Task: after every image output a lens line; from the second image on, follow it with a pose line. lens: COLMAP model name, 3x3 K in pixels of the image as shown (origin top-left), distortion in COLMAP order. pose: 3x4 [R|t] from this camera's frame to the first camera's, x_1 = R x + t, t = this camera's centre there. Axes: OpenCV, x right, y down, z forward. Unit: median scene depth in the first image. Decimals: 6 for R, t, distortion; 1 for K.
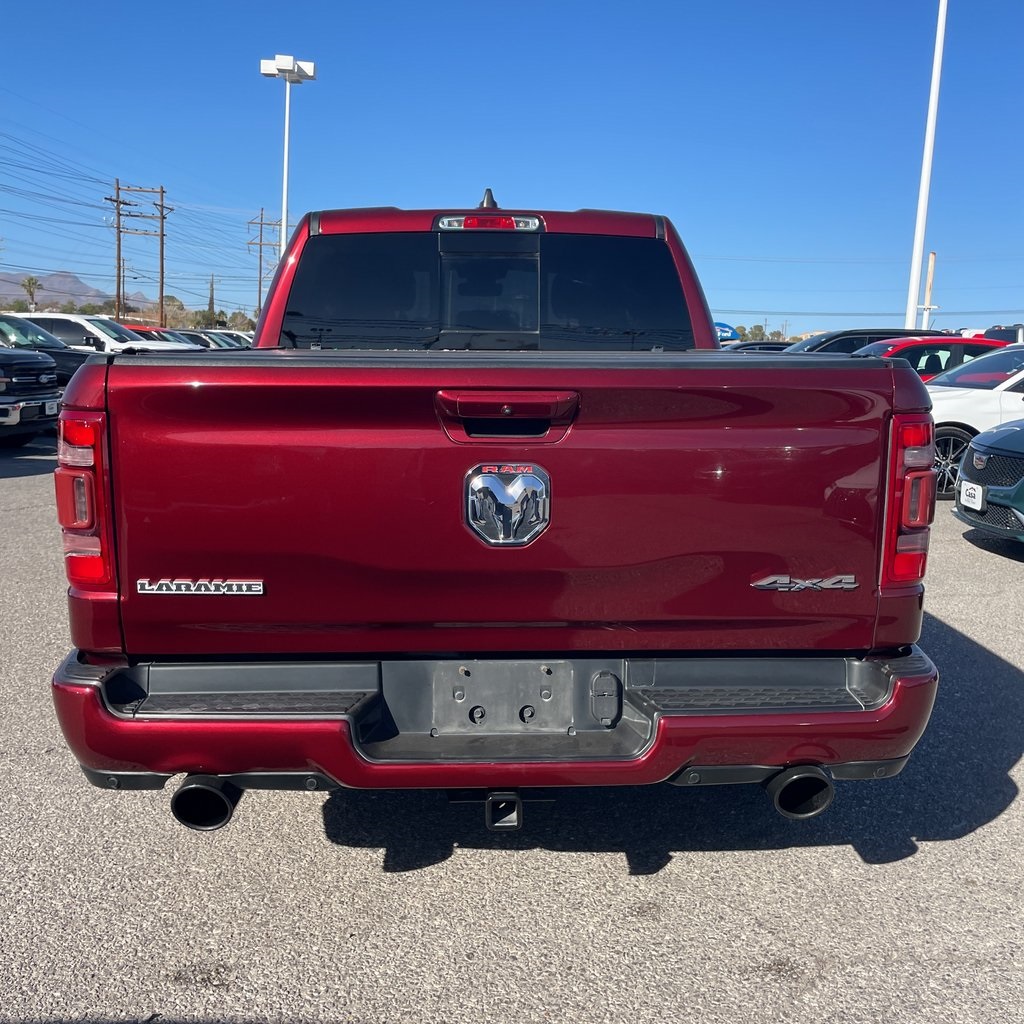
lens RADIAL K [[1032.8, 0, 512.0], [0, 1032.8, 512.0], [0, 0, 1]] dist [0.102182, -0.150282]
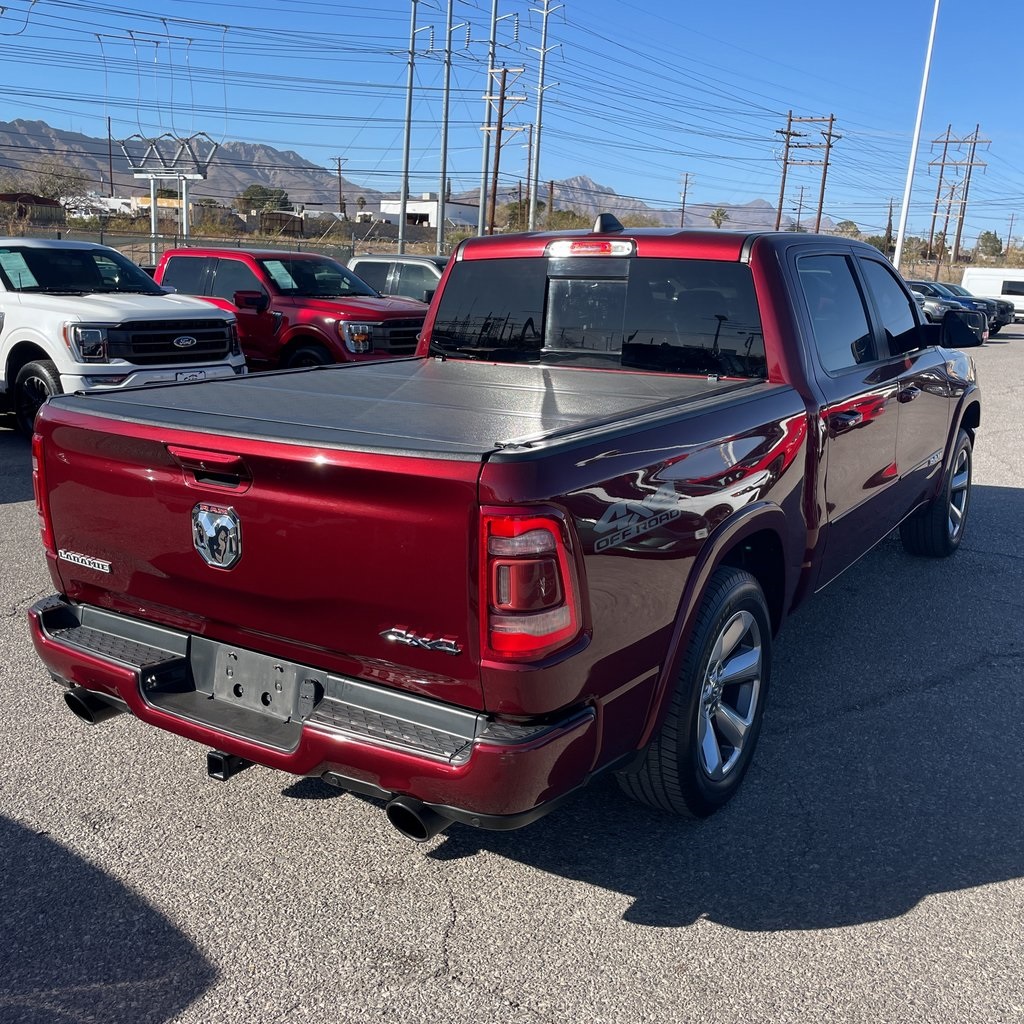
lens RADIAL K [[1011.9, 0, 512.0], [0, 1011.9, 512.0], [0, 0, 1]] dist [0.101853, -0.165129]
pose [[0.825276, 0.132065, -0.549071, 0.915229], [-0.093445, 0.990803, 0.097861, -0.180228], [0.556945, -0.029454, 0.830027, 0.142097]]
